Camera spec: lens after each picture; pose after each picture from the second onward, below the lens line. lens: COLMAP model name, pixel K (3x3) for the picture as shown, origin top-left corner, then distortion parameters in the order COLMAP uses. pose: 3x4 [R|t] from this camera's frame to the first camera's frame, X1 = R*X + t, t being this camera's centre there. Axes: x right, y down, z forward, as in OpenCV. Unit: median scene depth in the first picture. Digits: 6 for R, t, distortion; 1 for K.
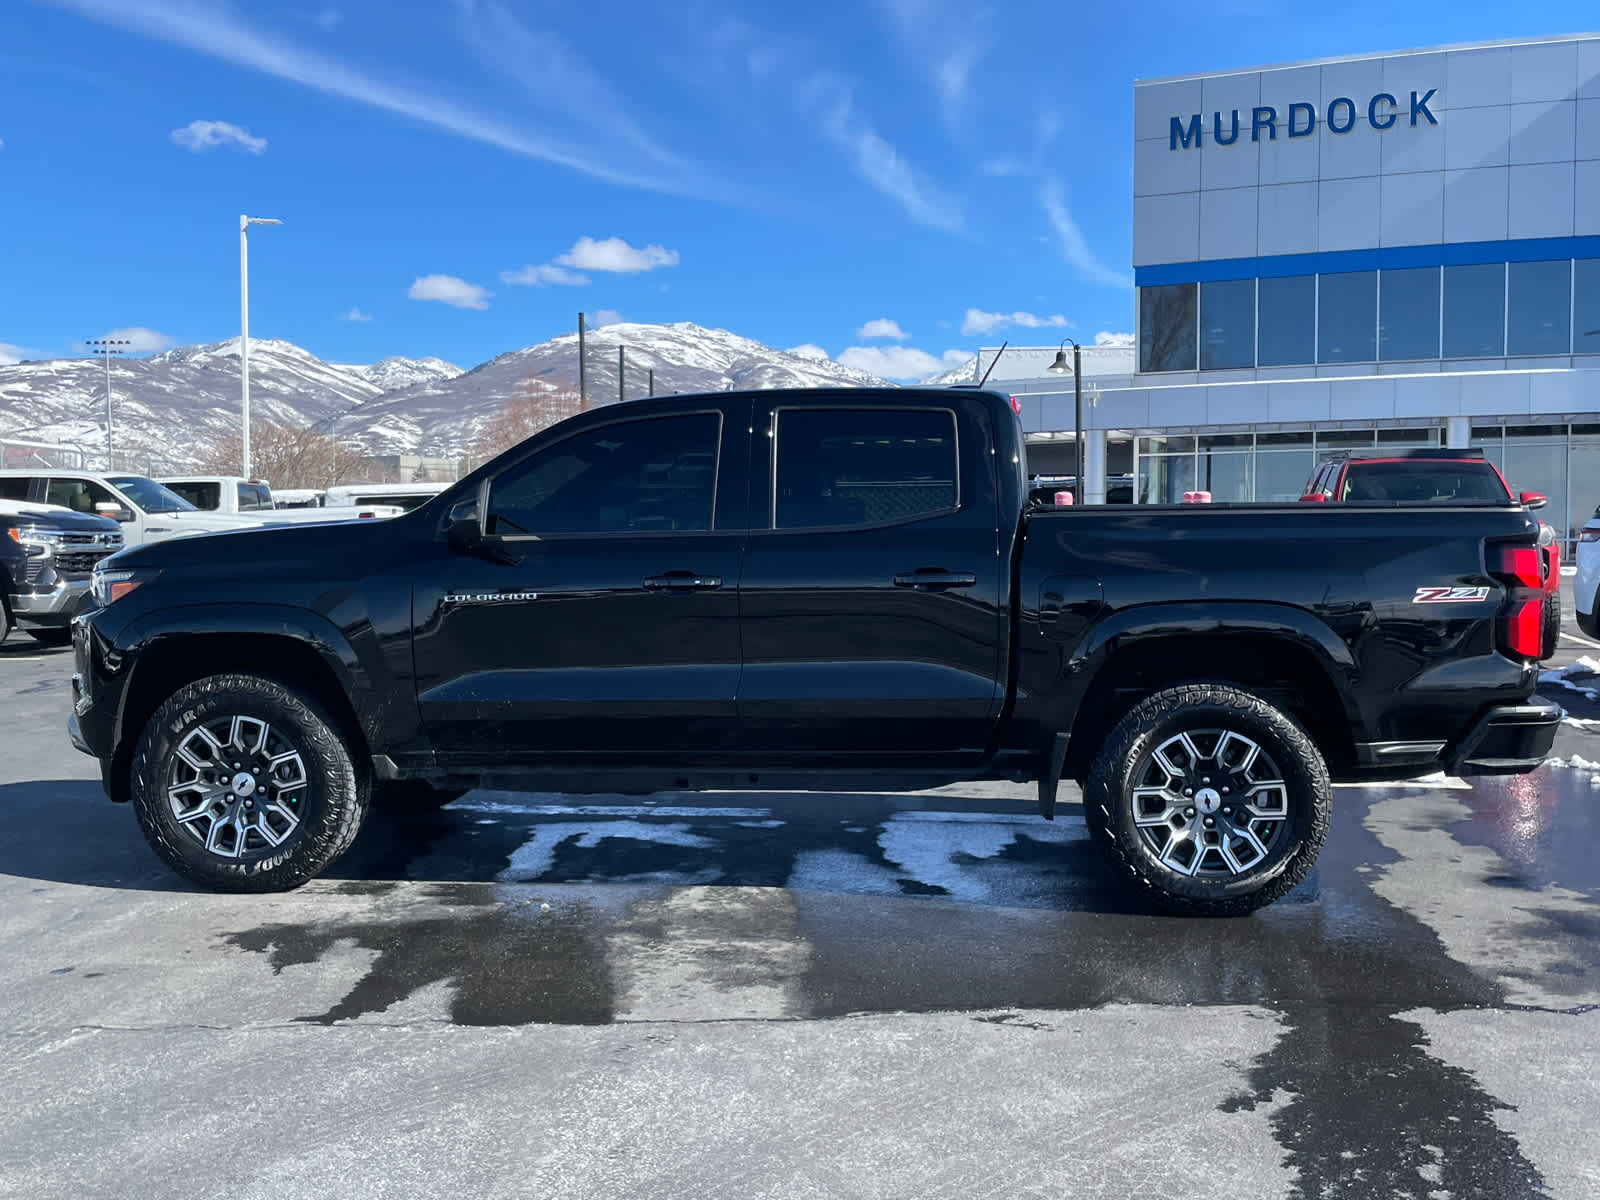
lens RADIAL K [[1669.1, 0, 816.3], [0, 1669.1, 608.2], [0, 0, 1]] dist [0.056210, 0.000000]
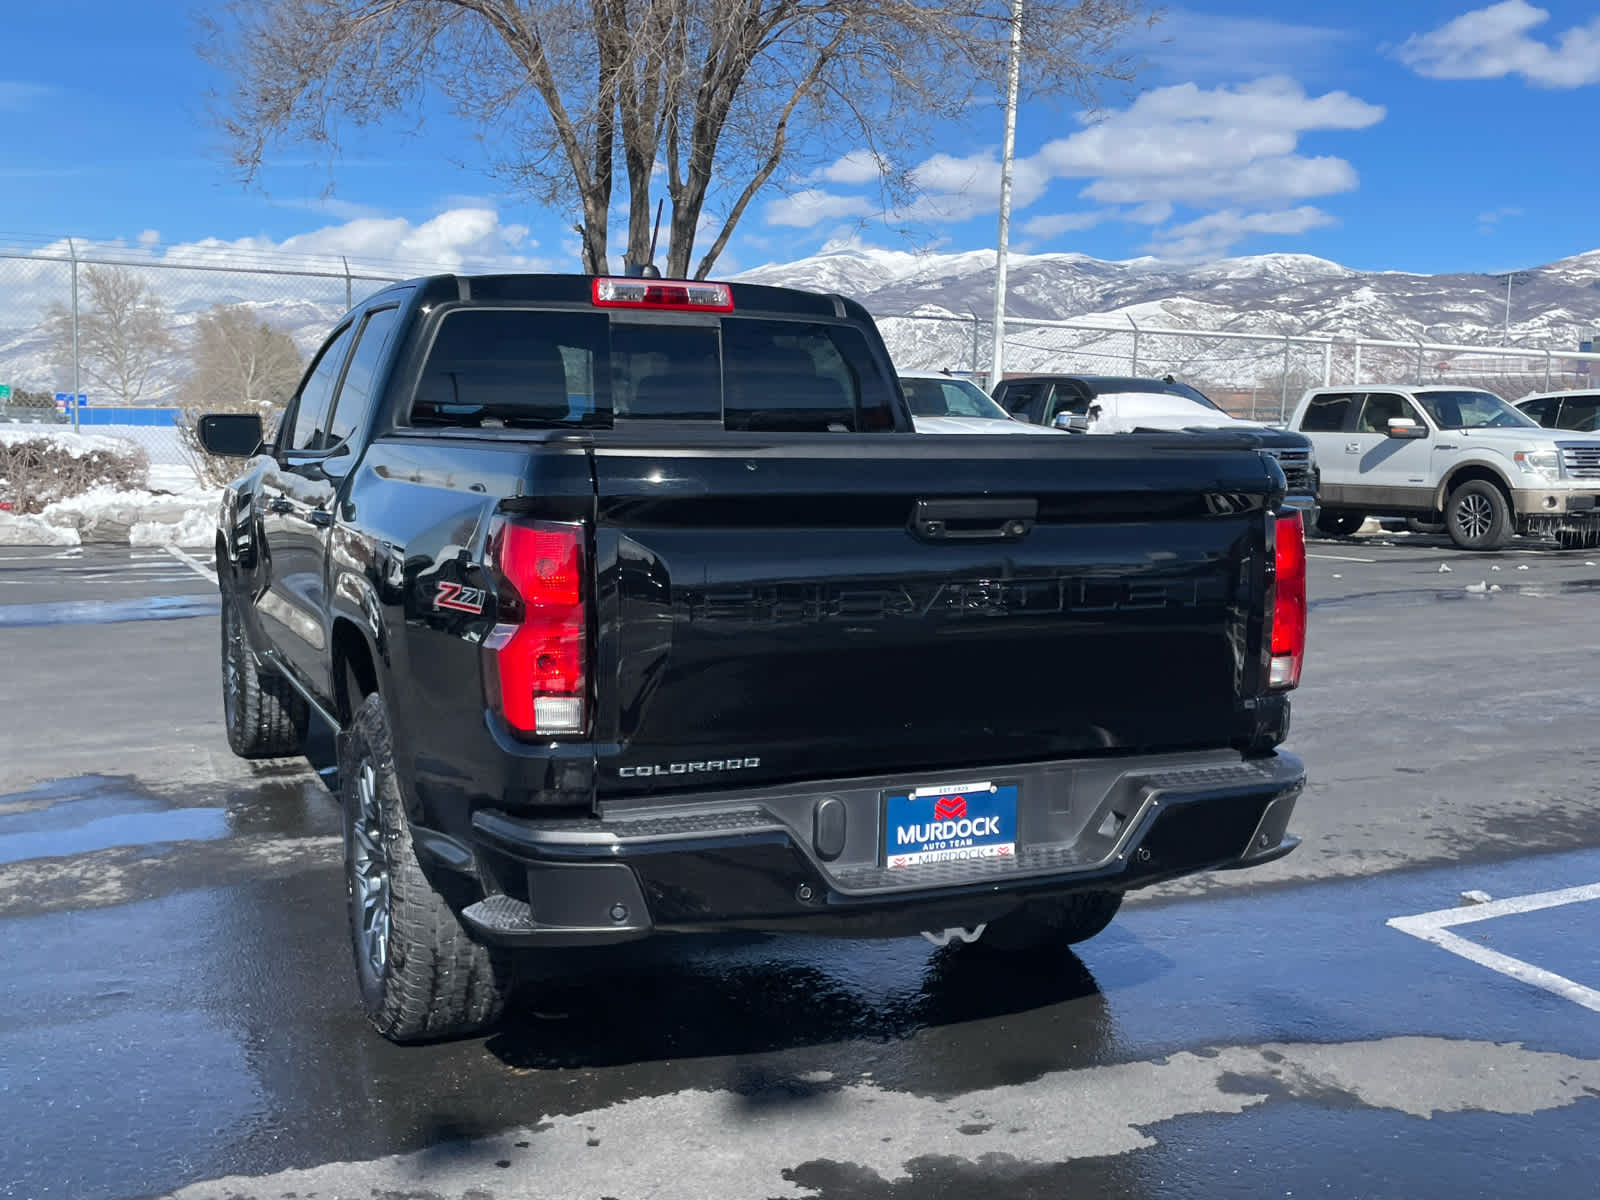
lens RADIAL K [[1664.0, 0, 817.1], [0, 1664.0, 607.1], [0, 0, 1]] dist [0.053524, 0.000000]
pose [[0.500663, 0.103627, -0.859417, 0.251362], [-0.060010, 0.994575, 0.084964, -0.016291], [0.863560, 0.009035, 0.504166, 0.224827]]
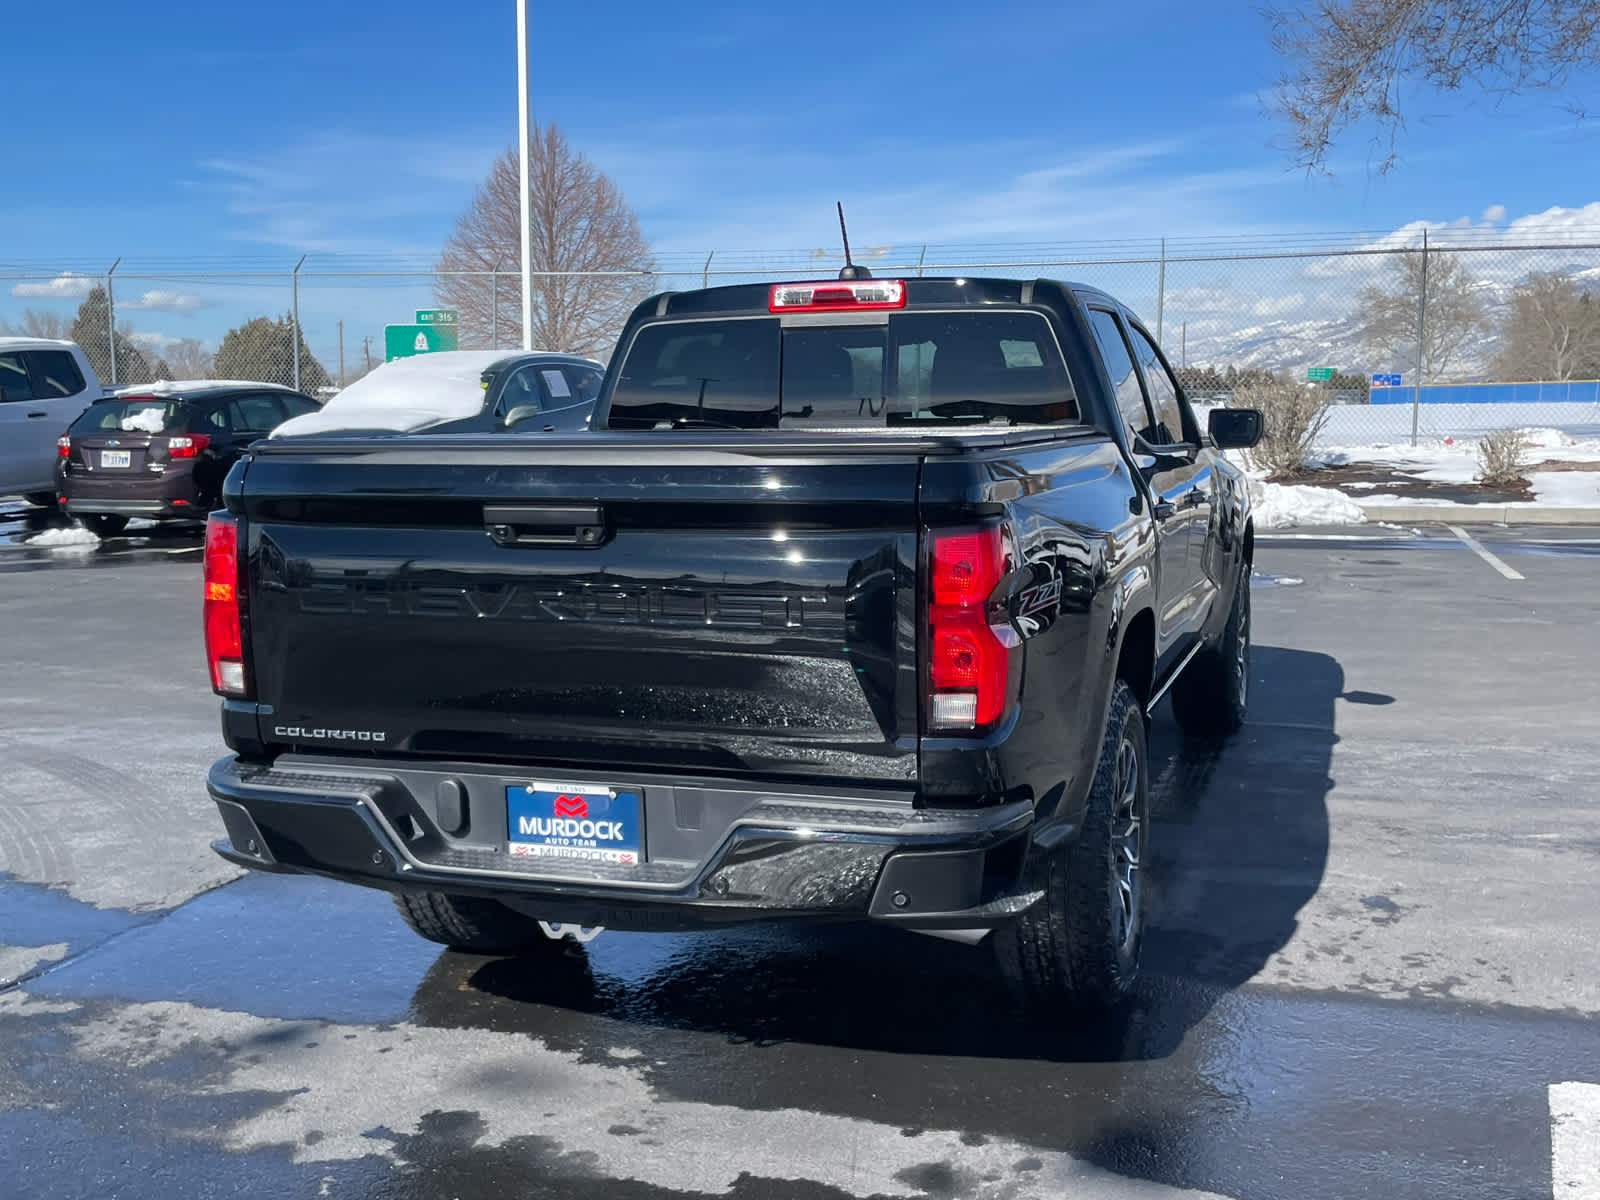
lens RADIAL K [[1664.0, 0, 823.4], [0, 1664.0, 610.3], [0, 0, 1]] dist [0.053524, 0.000000]
pose [[-0.219440, 0.127322, -0.967282, 0.272812], [-0.037808, 0.989593, 0.138836, -0.027033], [0.974893, 0.067037, -0.212343, 0.373837]]
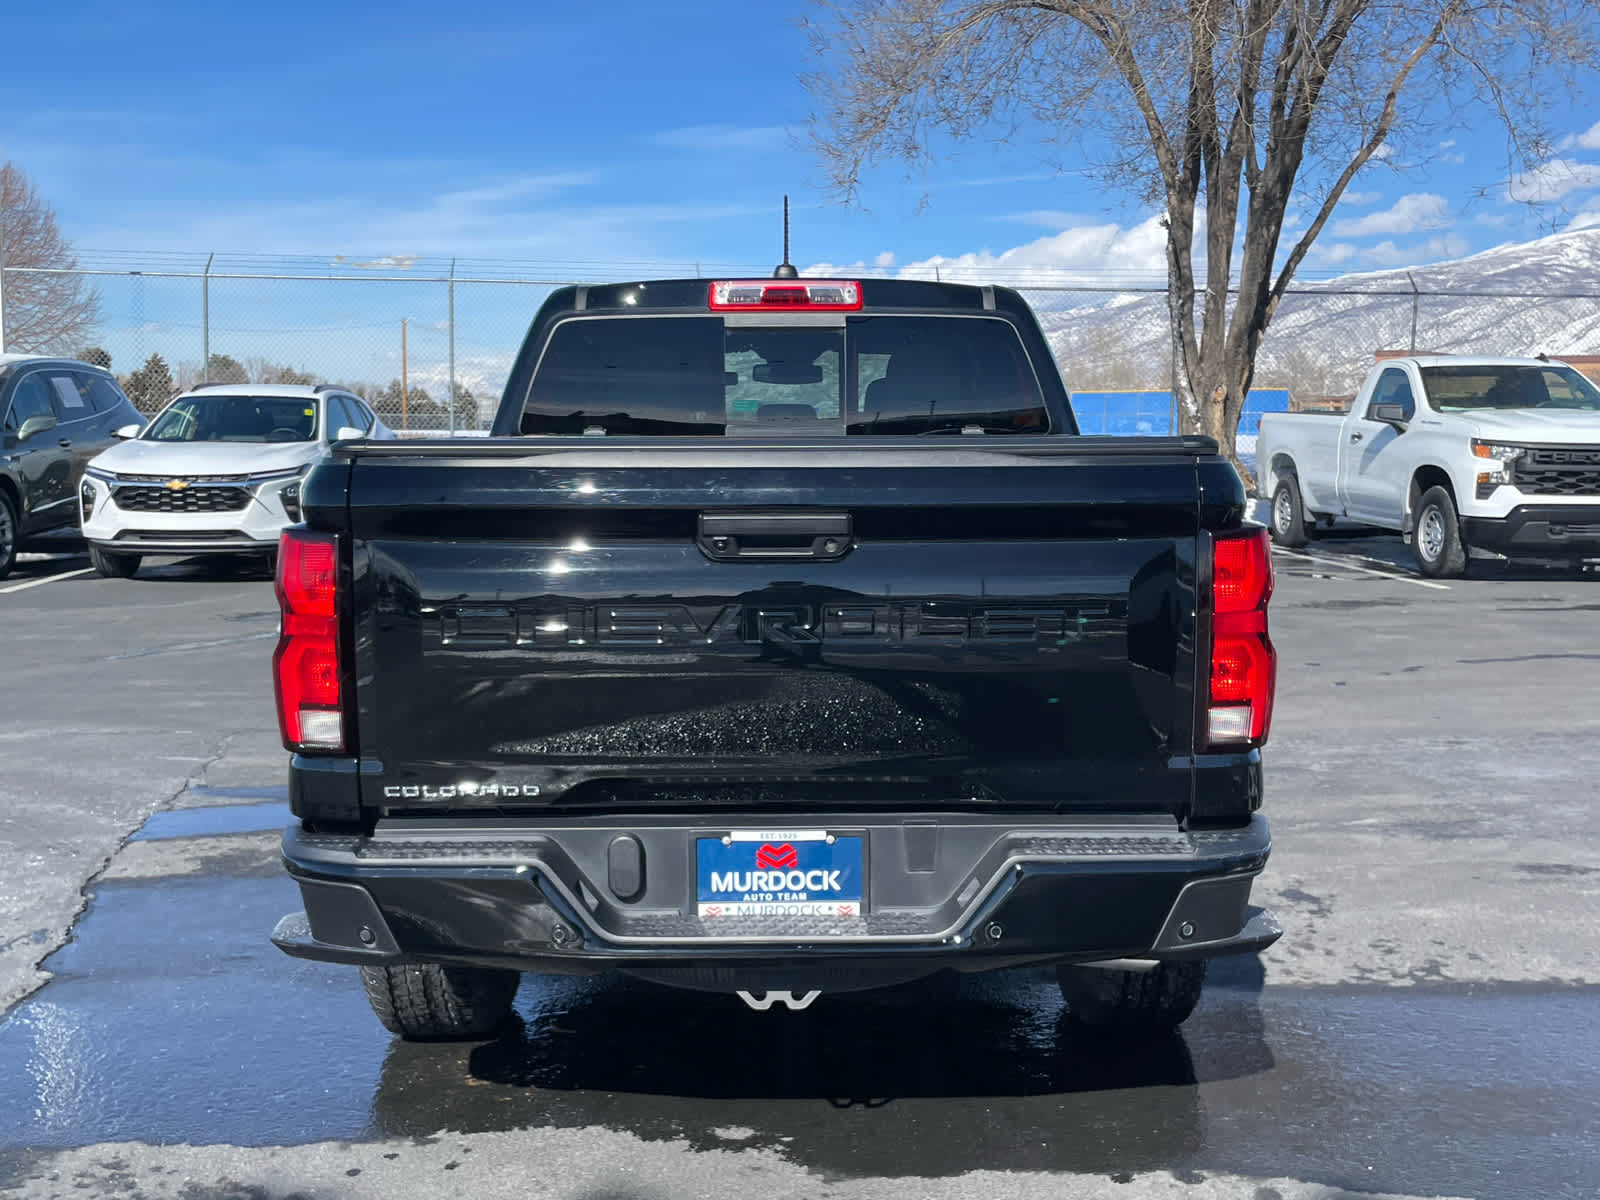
lens RADIAL K [[1664.0, 0, 818.6], [0, 1664.0, 600.3], [0, 0, 1]] dist [0.053524, 0.000000]
pose [[0.112853, 0.108844, -0.987632, 0.262097], [-0.050674, 0.993319, 0.103681, -0.021266], [0.992319, 0.038347, 0.117615, 0.302248]]
